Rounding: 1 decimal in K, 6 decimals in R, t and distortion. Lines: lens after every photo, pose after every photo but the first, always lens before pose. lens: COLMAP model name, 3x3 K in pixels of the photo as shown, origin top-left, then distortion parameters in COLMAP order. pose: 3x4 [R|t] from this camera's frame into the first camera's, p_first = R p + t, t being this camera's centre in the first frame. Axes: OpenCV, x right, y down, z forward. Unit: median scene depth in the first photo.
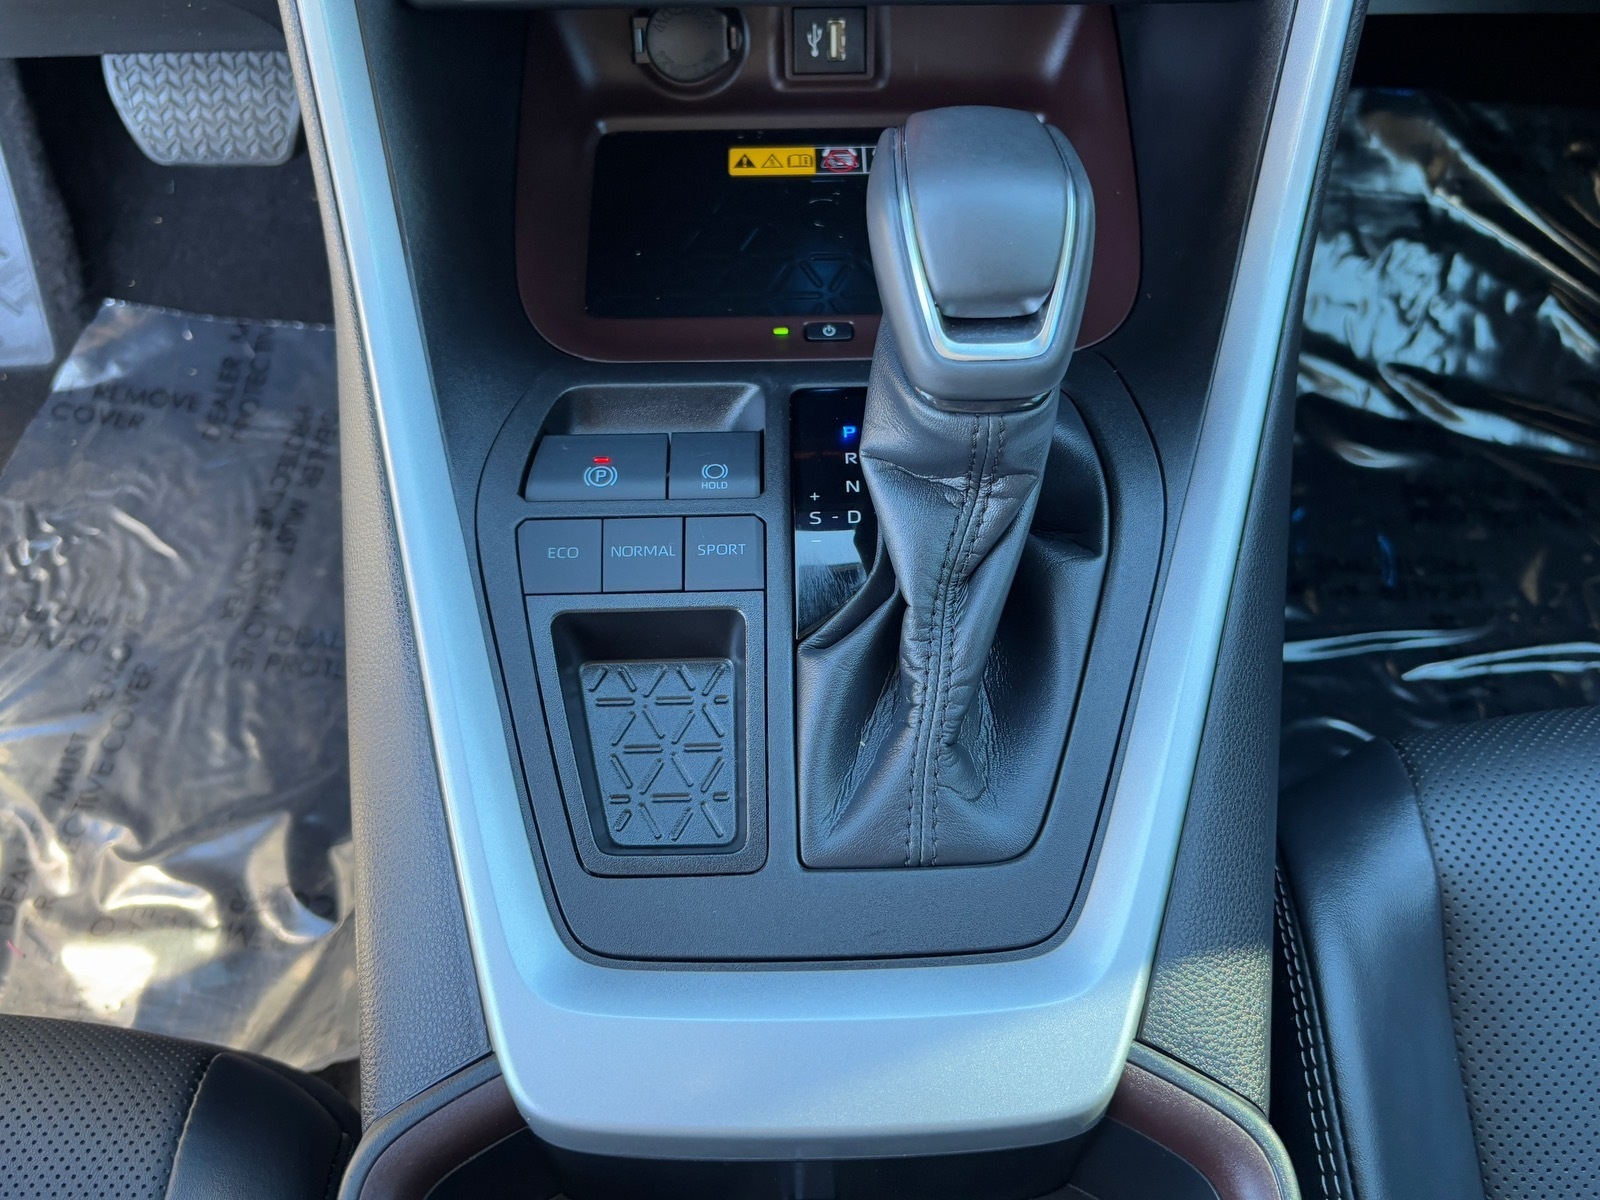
lens RADIAL K [[1420.1, 0, 798.6], [0, 1420.1, 610.2], [0, 0, 1]] dist [-0.003123, -0.001635]
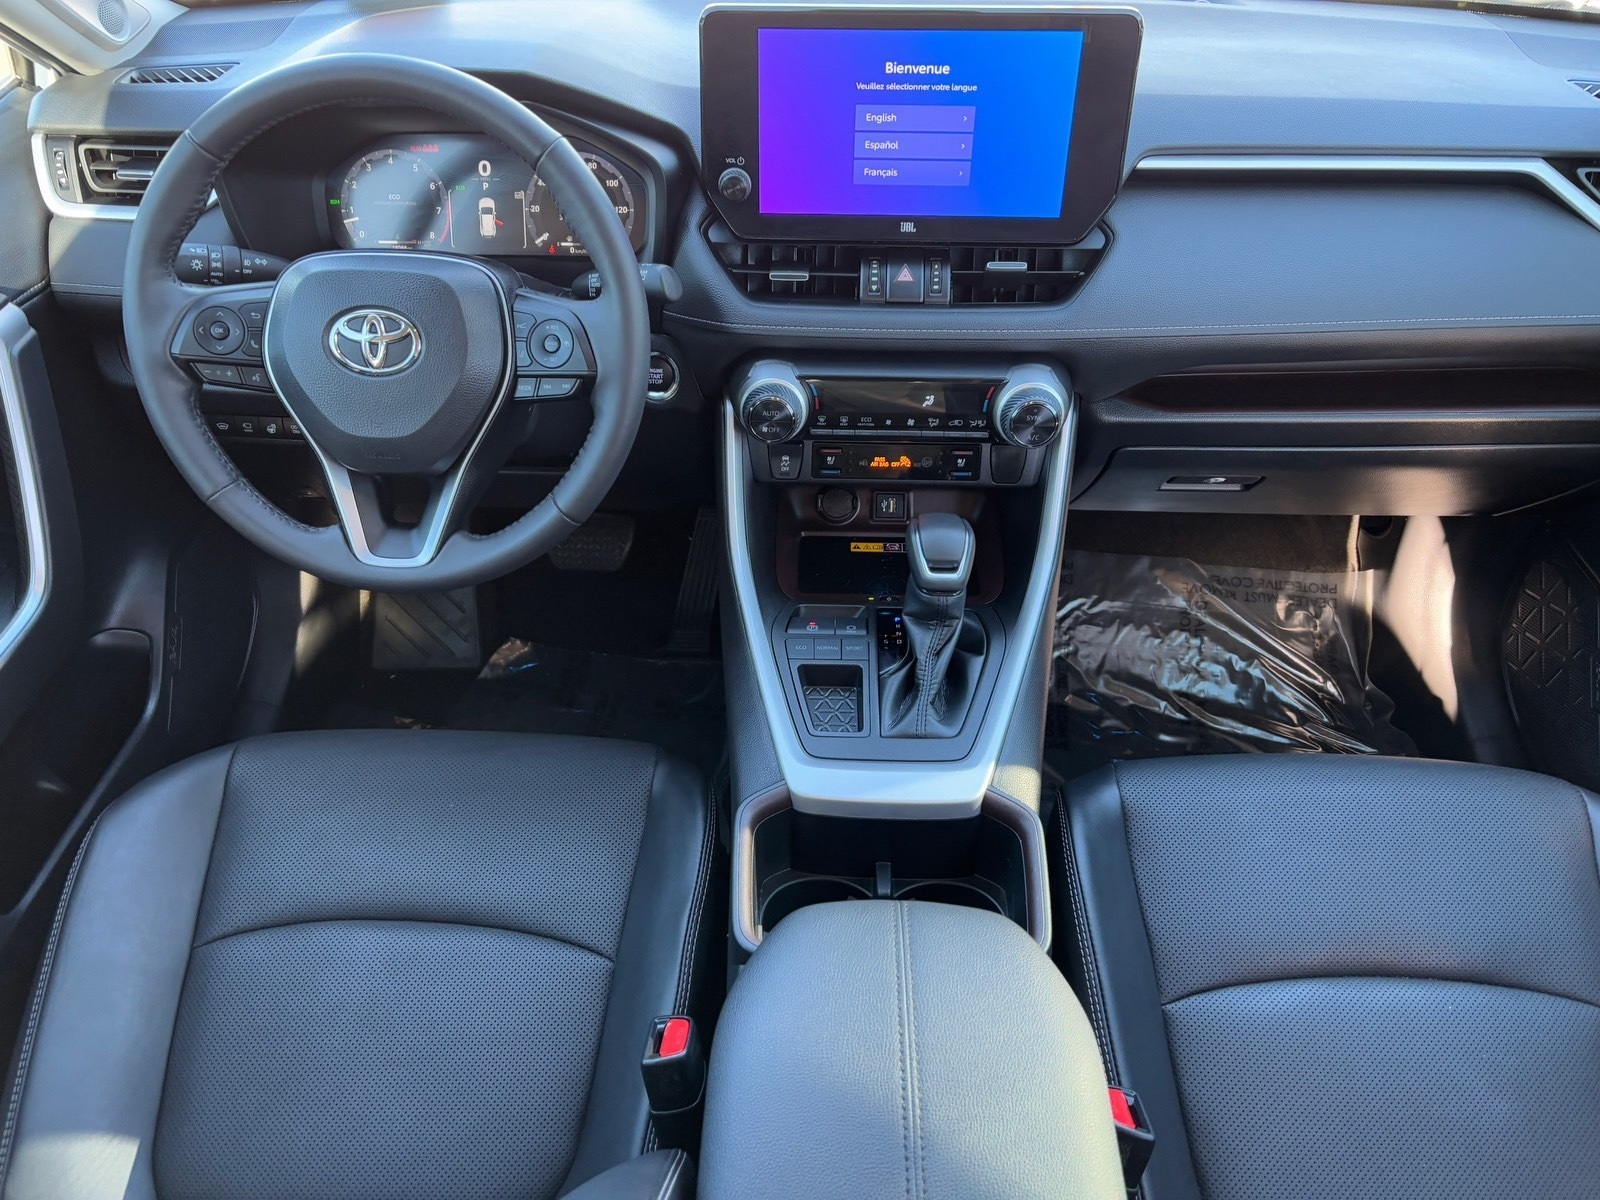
lens RADIAL K [[1222.7, 0, 794.1], [0, 1222.7, 607.5], [0, 0, 1]] dist [0.009649, -0.005786]
pose [[0.998546, 0.038175, -0.038056, -0.068012], [-0.049130, 0.935014, -0.351191, 0.595848], [0.022176, 0.352551, 0.935530, -1.087558]]
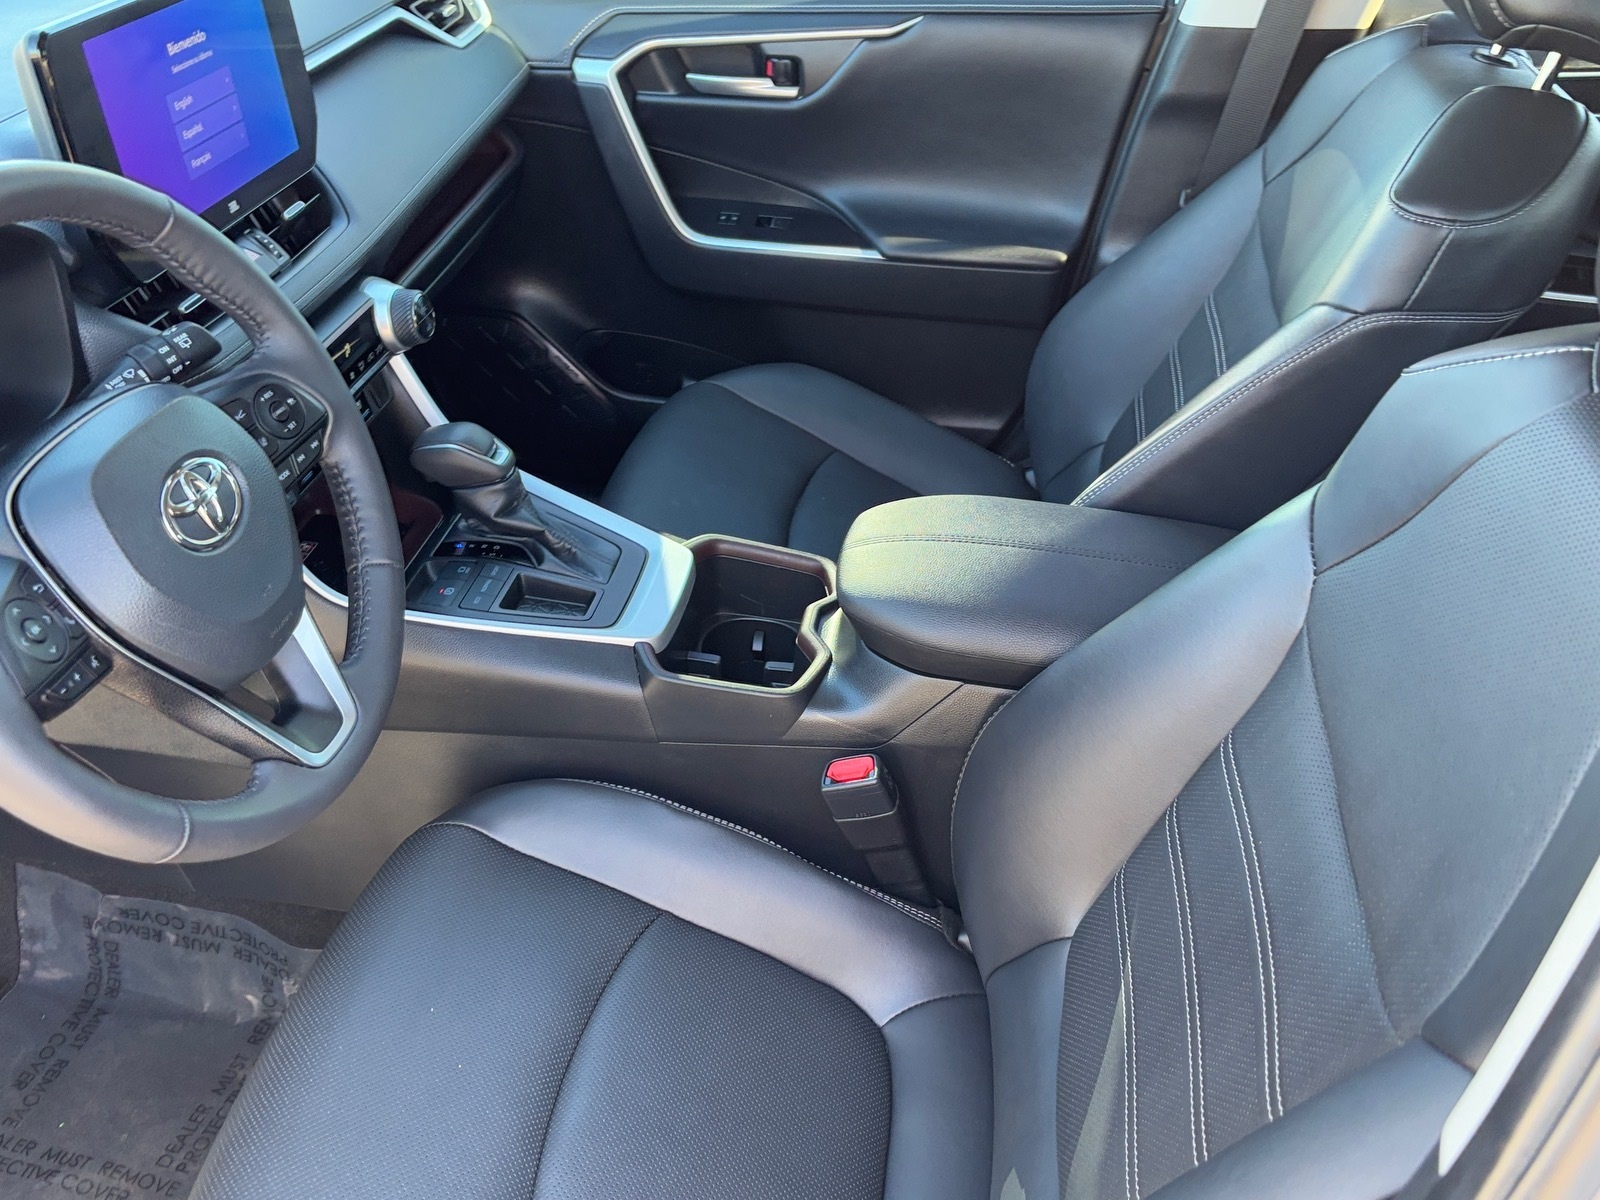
lens RADIAL K [[1491.5, 0, 866.2], [0, 1491.5, 629.4], [0, 0, 1]] dist [-0.003533, 0.001617]
pose [[0.144933, -0.550038, 0.822468, -1.983535], [0.825080, 0.525981, 0.206365, 0.010985], [-0.546111, 0.648693, 0.530057, -0.777158]]
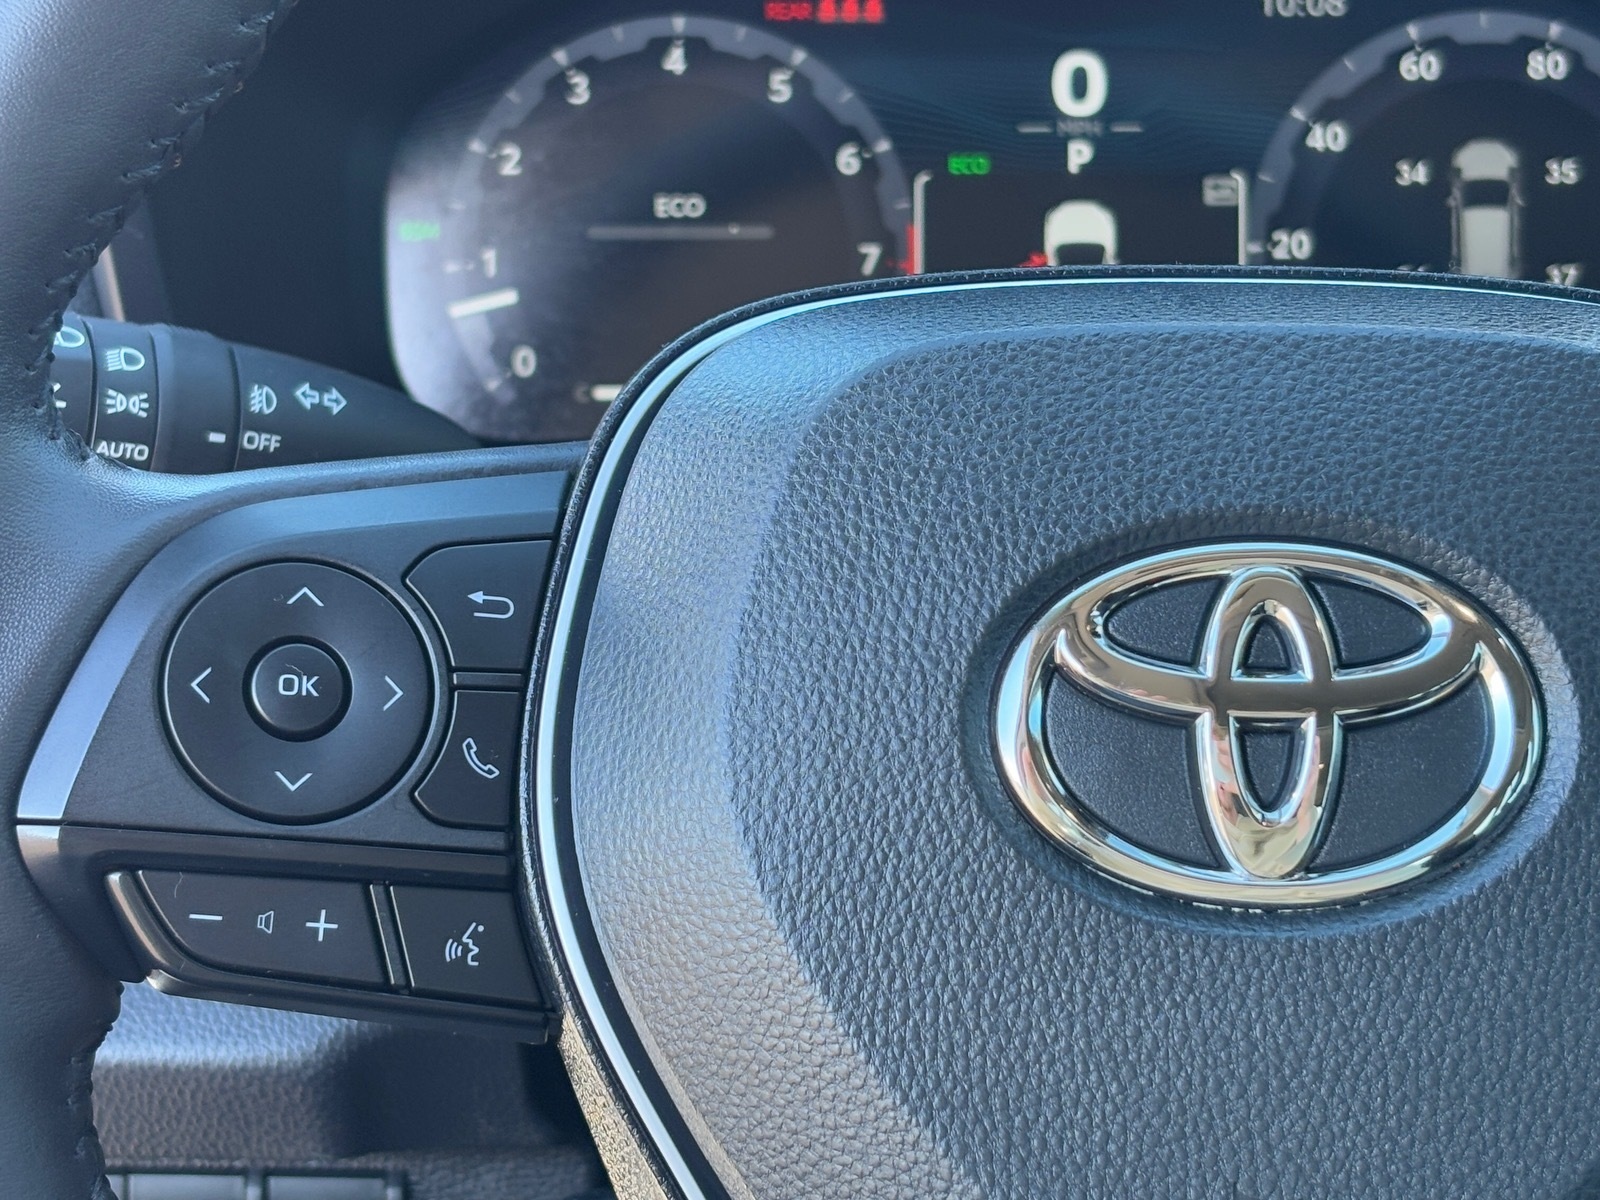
lens RADIAL K [[3275.4, 0, 800.0], [0, 3275.4, 600.0], [0, 0, 1]] dist [0.216934, -0.429139]
pose [[0.999942, 0.010131, -0.003774, -0.827670], [-0.010261, 0.779411, -0.626429, 0.161963], [-0.003405, 0.626431, 0.779469, -0.284725]]
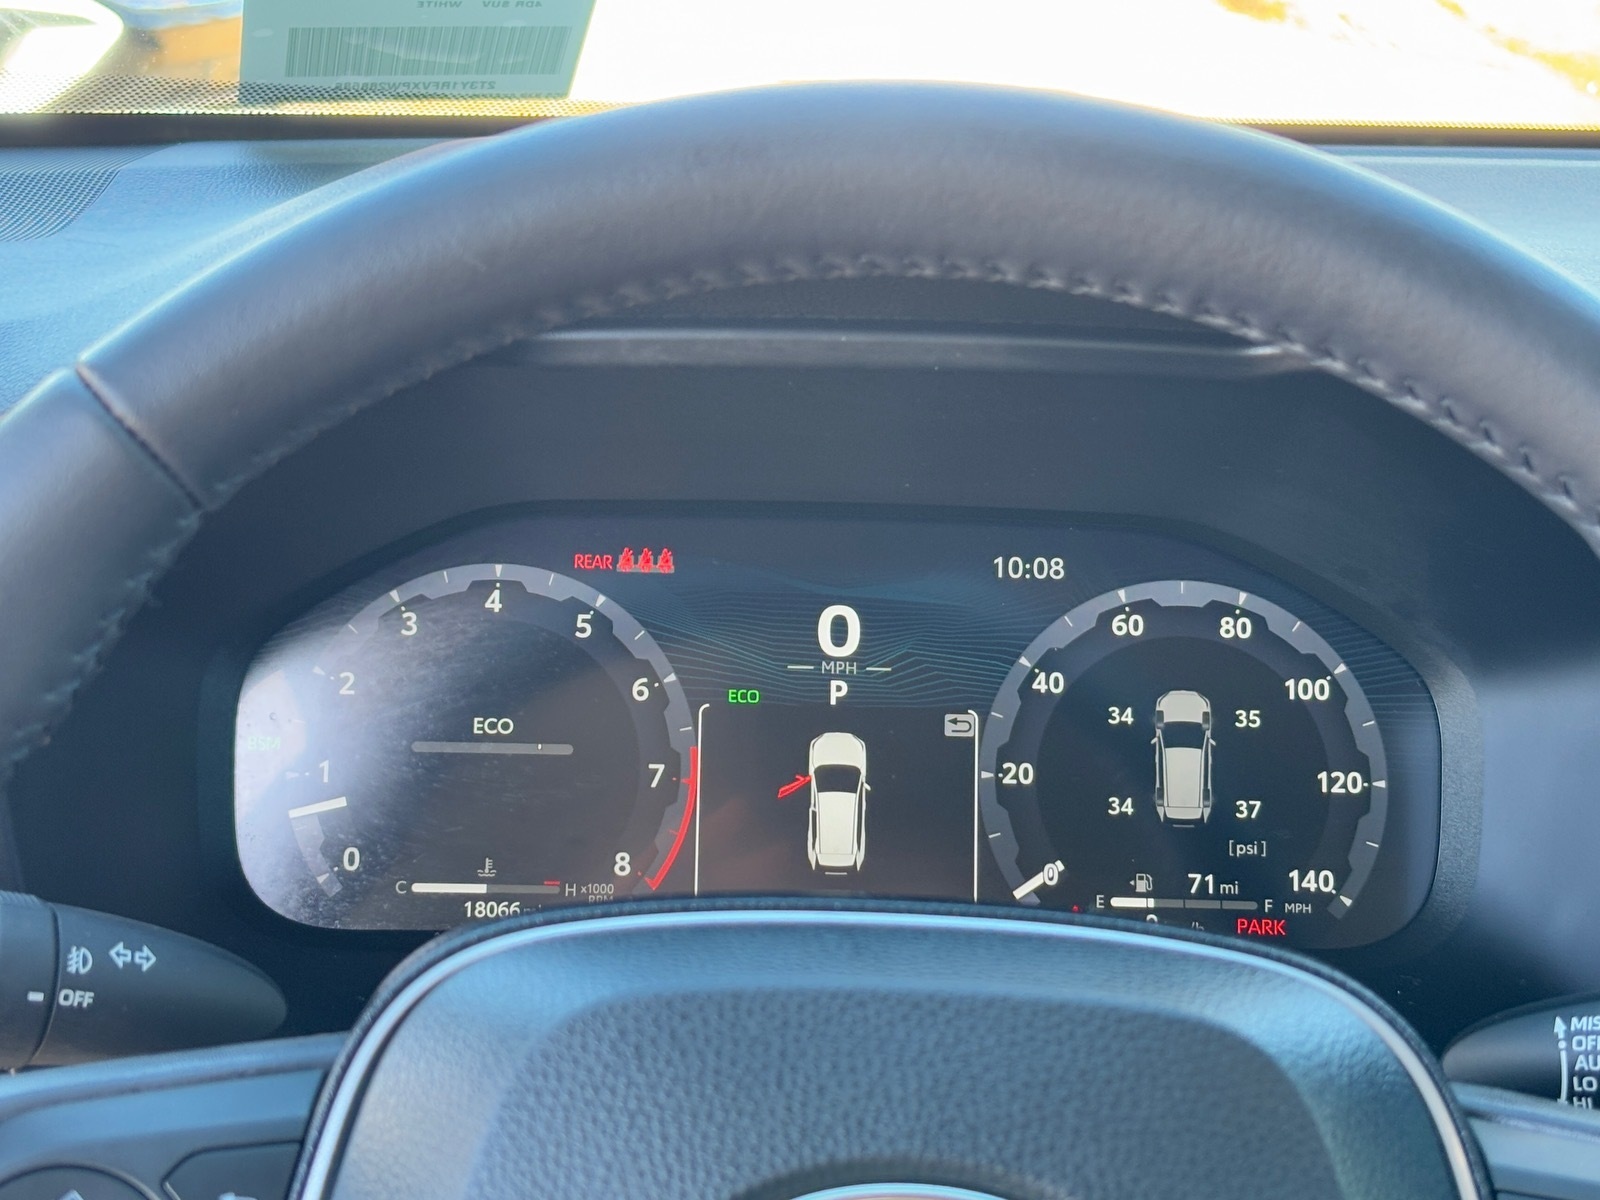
lens RADIAL K [[2862.3, 0, 773.2], [0, 2862.3, 596.7], [0, 0, 1]] dist [0.345767, -1.752973]
pose [[0.999183, 0.036249, 0.017878, -0.777369], [-0.013625, 0.718526, -0.695367, 0.094870], [-0.038052, 0.694555, 0.718432, -0.362802]]
